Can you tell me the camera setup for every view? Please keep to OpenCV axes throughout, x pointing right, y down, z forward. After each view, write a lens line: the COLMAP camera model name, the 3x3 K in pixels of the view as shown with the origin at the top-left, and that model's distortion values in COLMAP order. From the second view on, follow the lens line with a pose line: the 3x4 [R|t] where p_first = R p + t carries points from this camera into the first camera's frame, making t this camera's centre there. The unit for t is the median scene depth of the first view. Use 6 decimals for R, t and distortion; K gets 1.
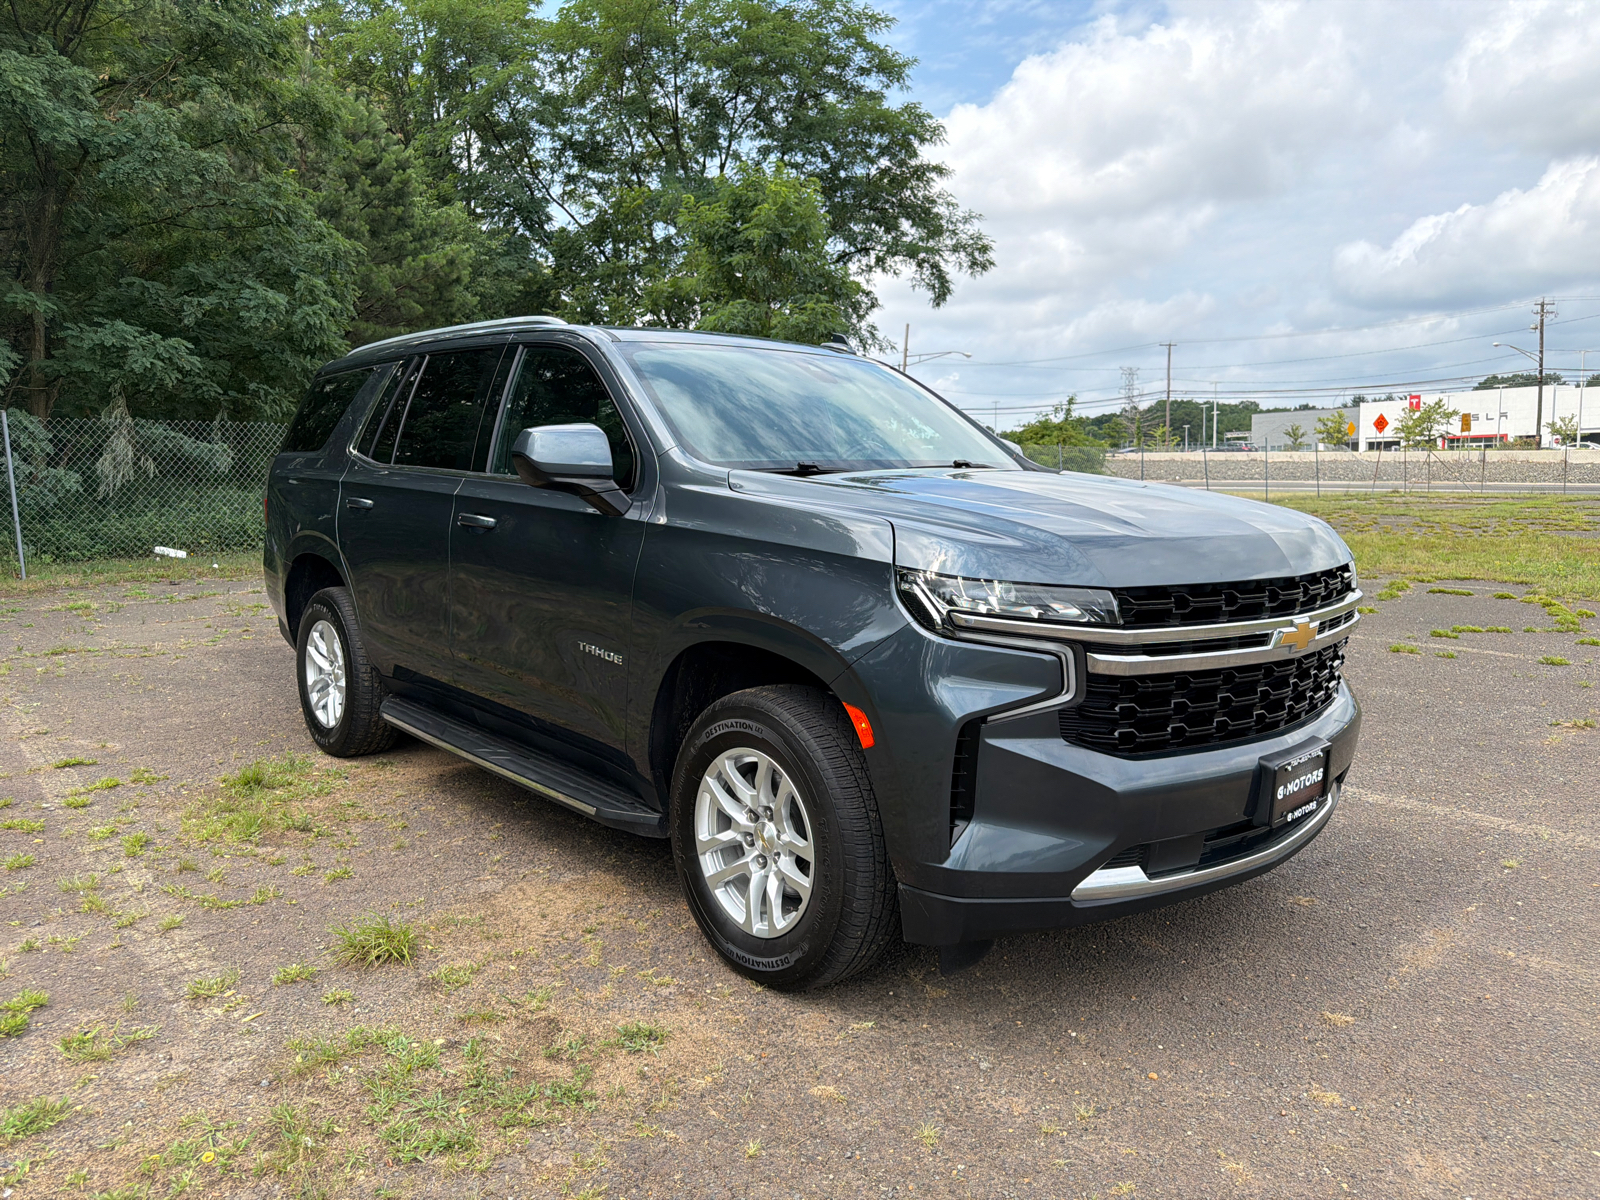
lens RADIAL K [[1202.8, 0, 798.3], [0, 1202.8, 597.4], [0, 0, 1]] dist [0.027622, -0.040448]
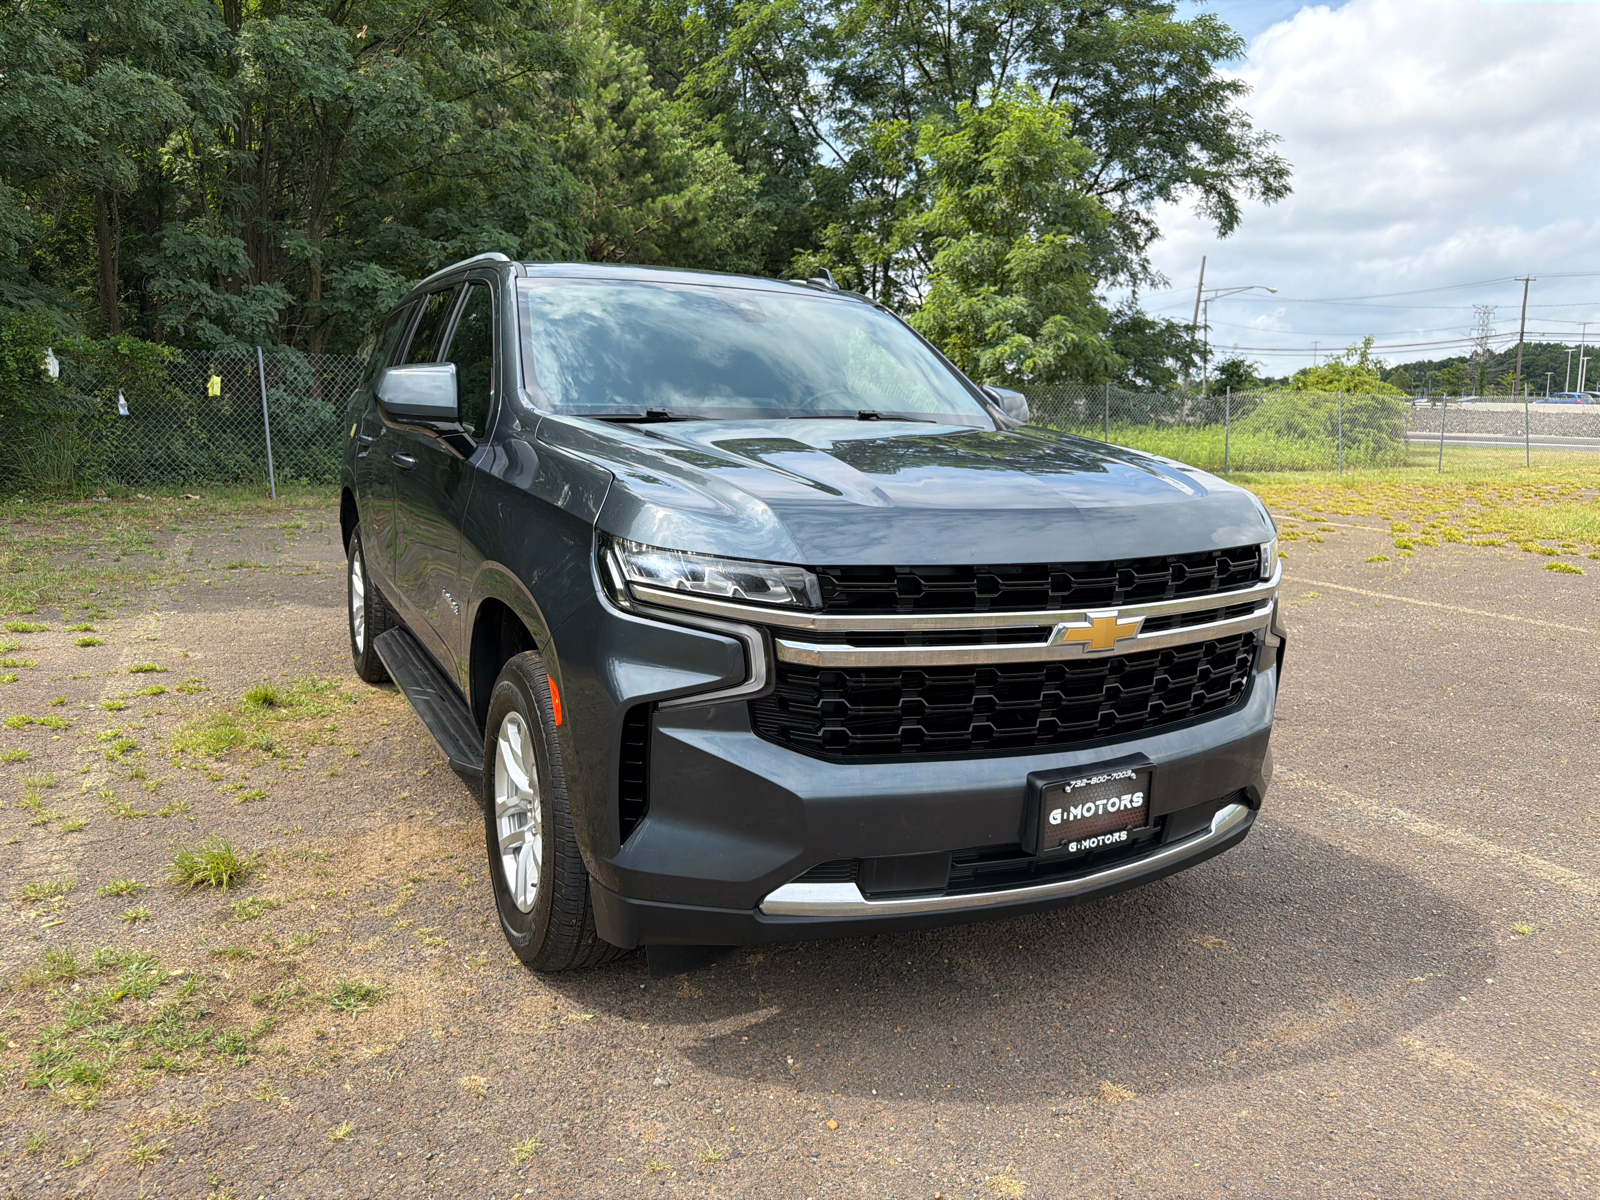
lens RADIAL K [[1202.8, 0, 800.3], [0, 1202.8, 592.2], [0, 0, 1]] dist [0.027622, -0.040448]
pose [[0.965471, 0.058228, -0.253921, 0.104199], [-0.046841, 0.997617, 0.050668, -0.006954], [0.256266, -0.037024, 0.965897, 0.036148]]
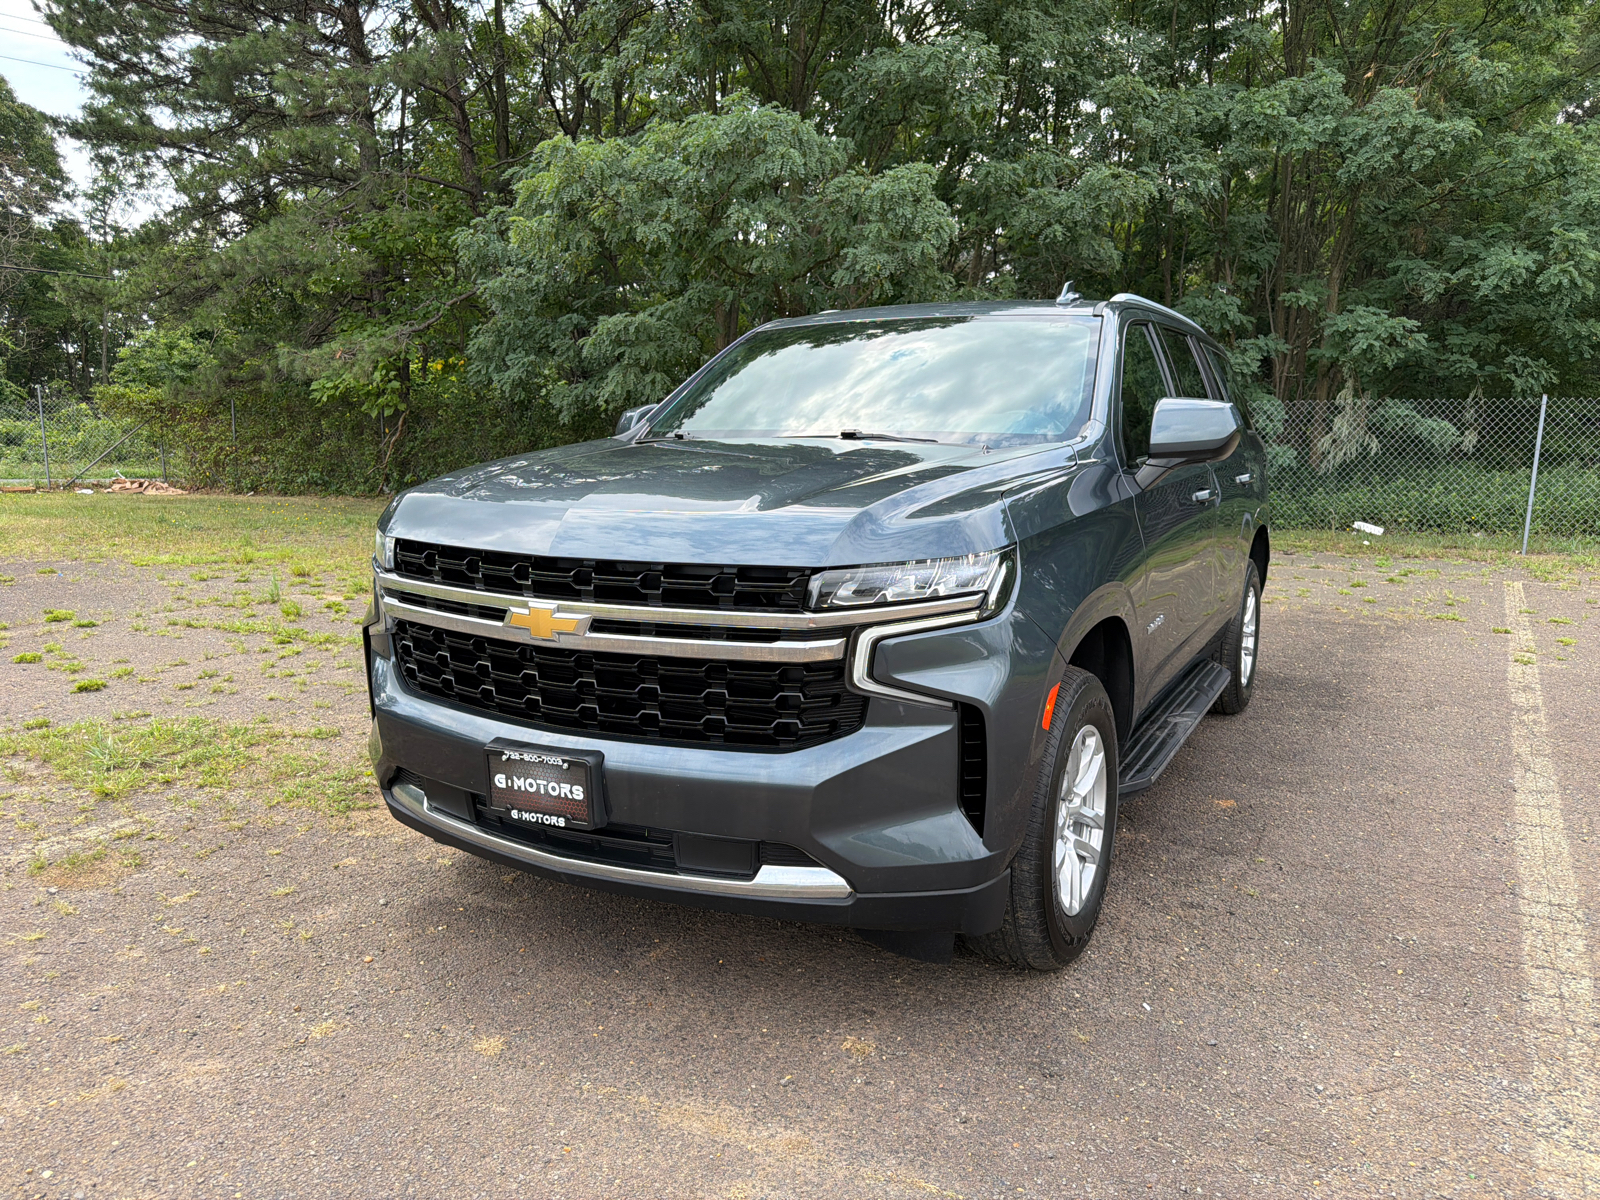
lens RADIAL K [[1202.8, 0, 786.5], [0, 1202.8, 600.9], [0, 0, 1]] dist [0.027622, -0.040448]
pose [[0.274630, 0.126544, -0.953187, 0.323673], [-0.110143, 0.988917, 0.099553, -0.022738], [0.955221, 0.077647, 0.285524, 0.226717]]
